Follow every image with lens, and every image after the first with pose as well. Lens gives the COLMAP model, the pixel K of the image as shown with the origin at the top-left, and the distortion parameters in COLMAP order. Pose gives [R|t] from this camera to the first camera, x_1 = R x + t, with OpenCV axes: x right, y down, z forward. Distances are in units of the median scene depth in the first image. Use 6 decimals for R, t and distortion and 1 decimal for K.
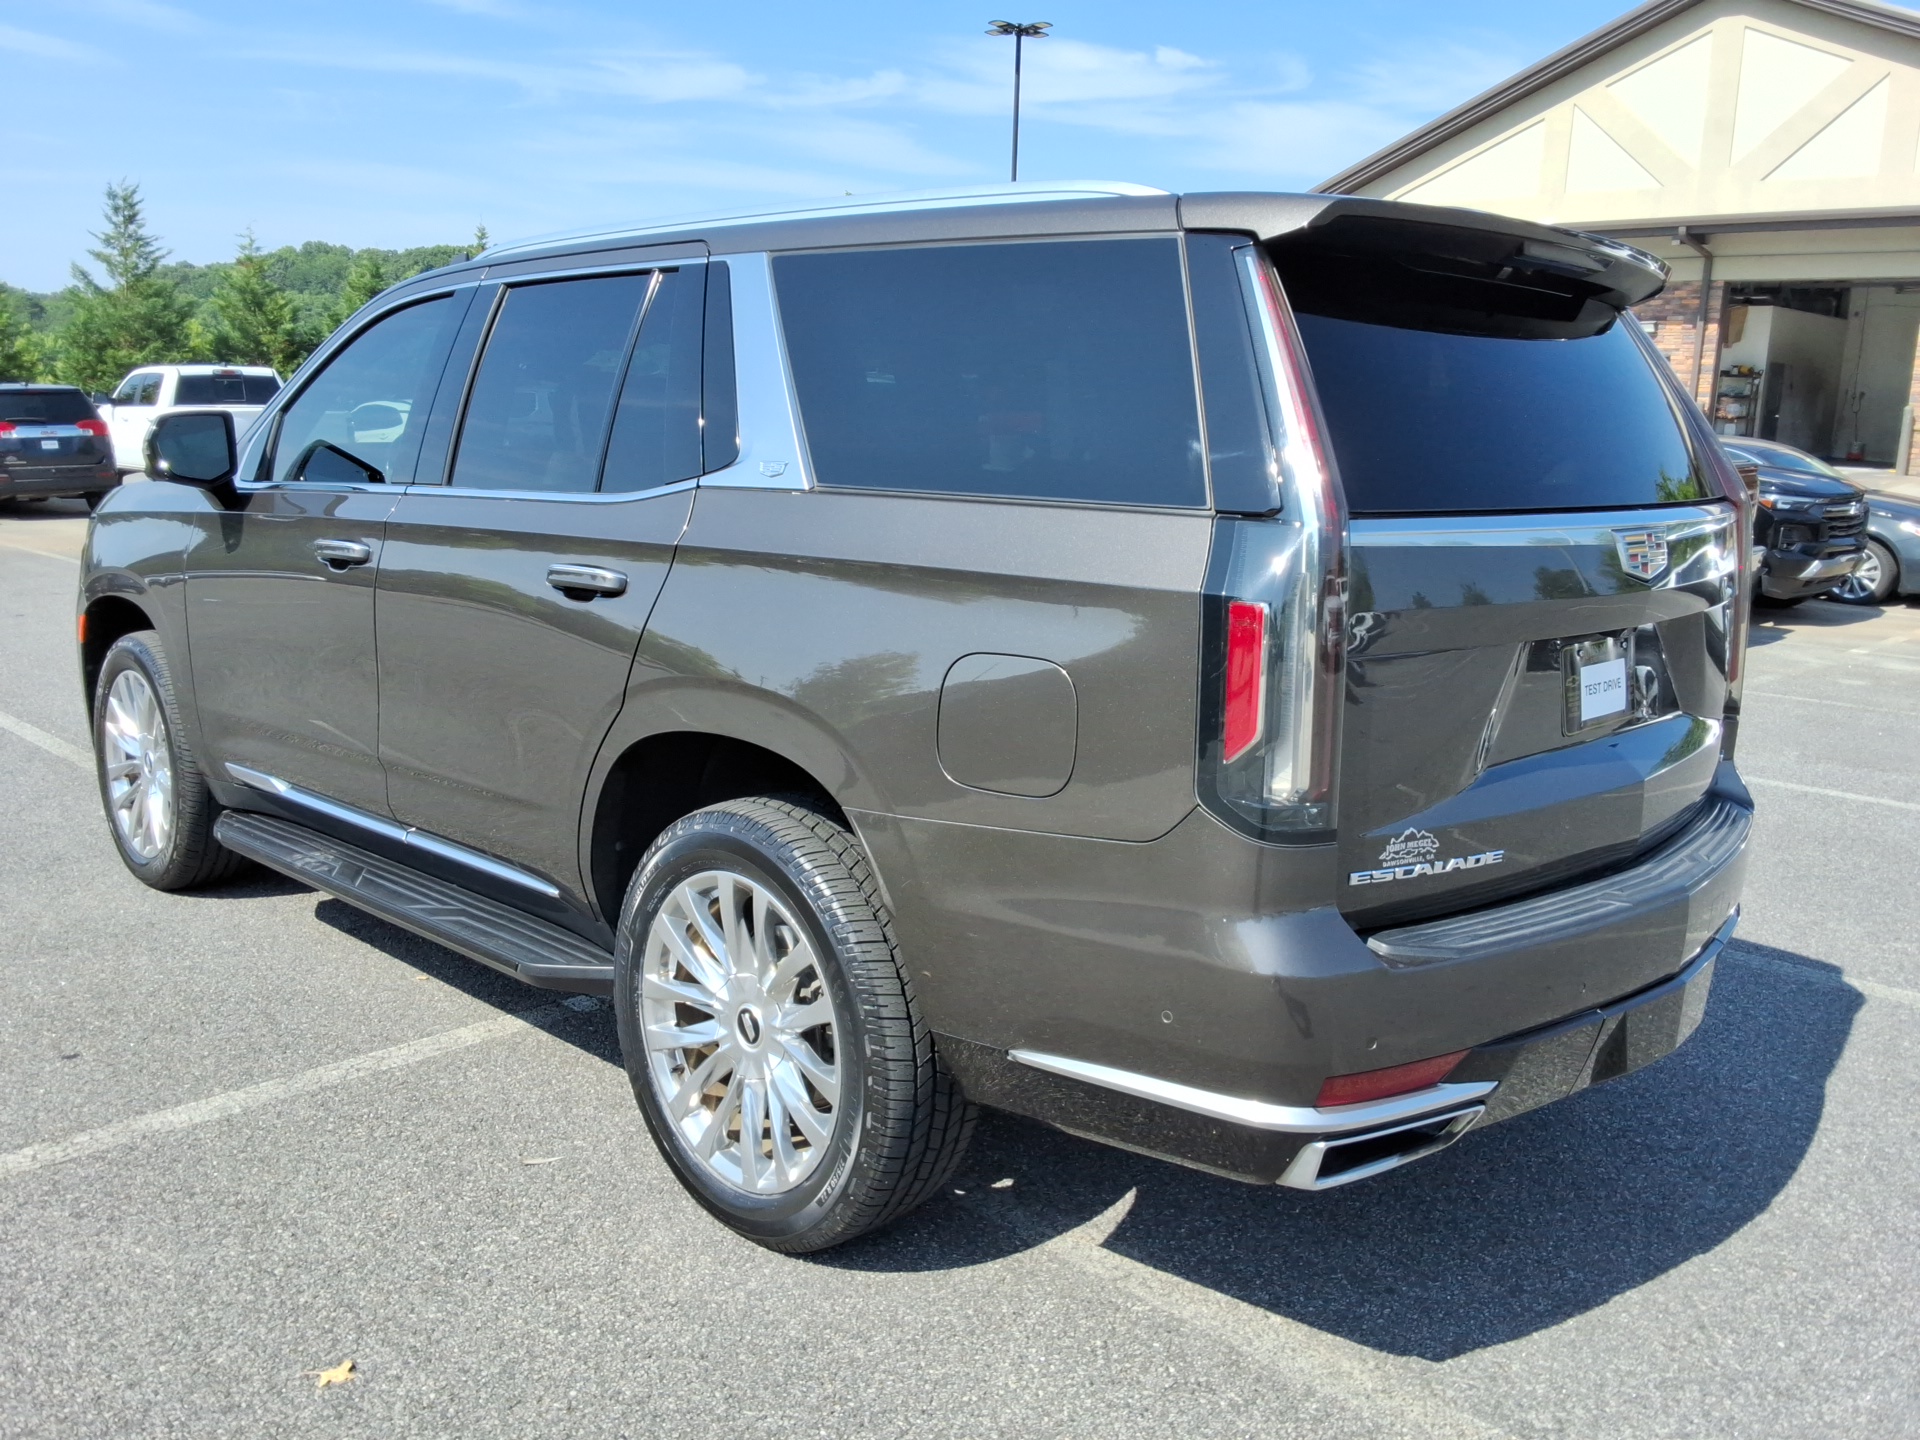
lens RADIAL K [[1537.7, 0, 971.7], [0, 1537.7, 717.3], [0, 0, 1]] dist [0.059521, -0.087609]
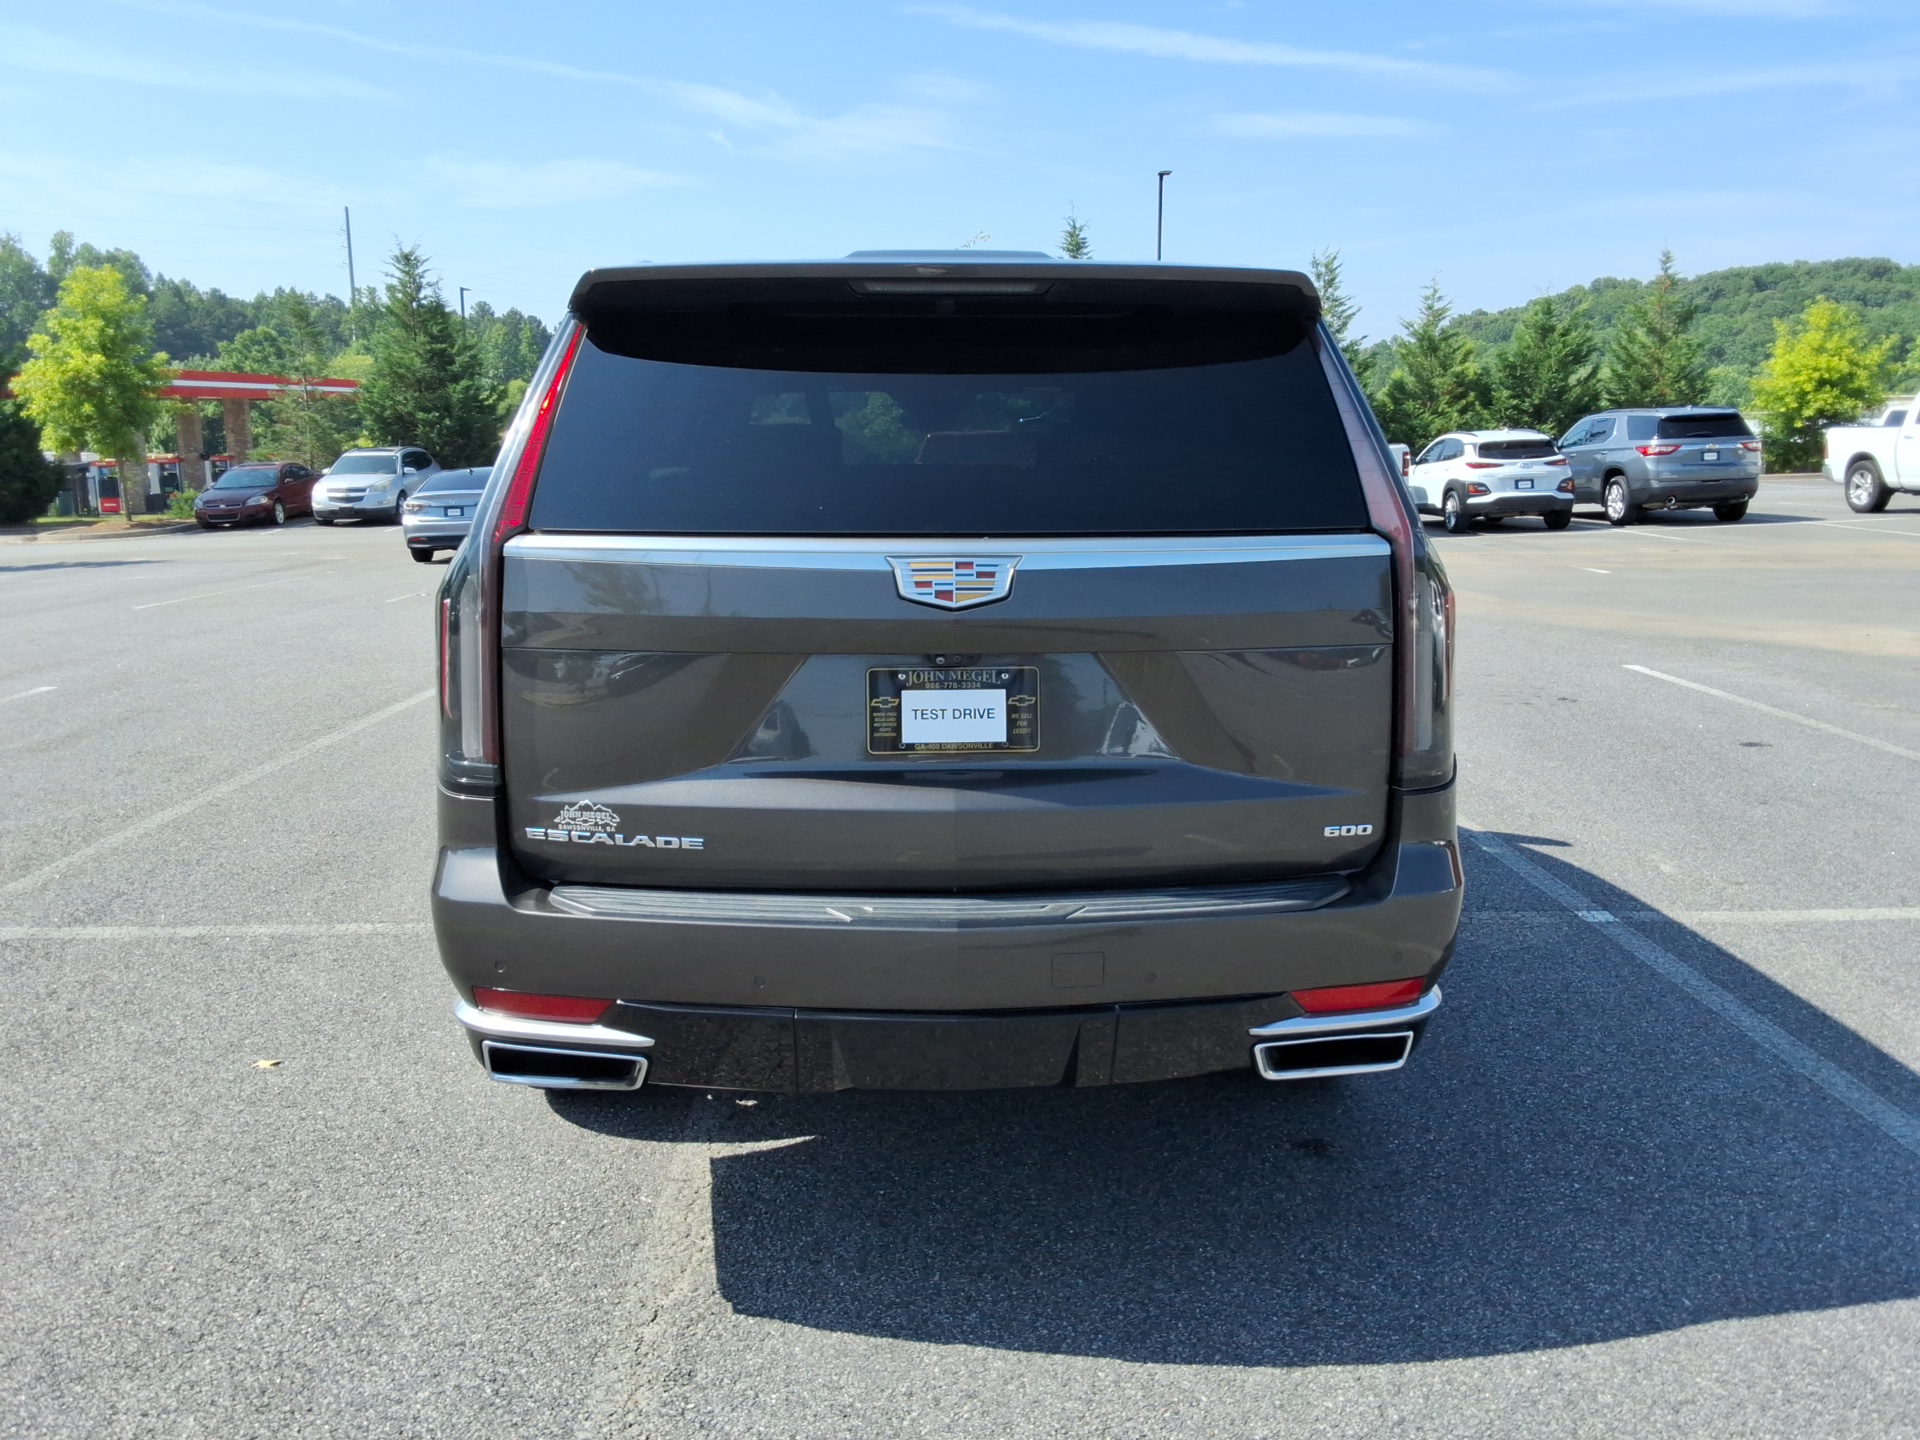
lens RADIAL K [[1537.7, 0, 975.4], [0, 1537.7, 707.8], [0, 0, 1]] dist [0.059521, -0.087609]
pose [[0.721314, 0.086621, -0.687170, 0.922664], [-0.104635, 0.994390, 0.015513, -0.033772], [0.684659, 0.060713, 0.726331, 0.244106]]
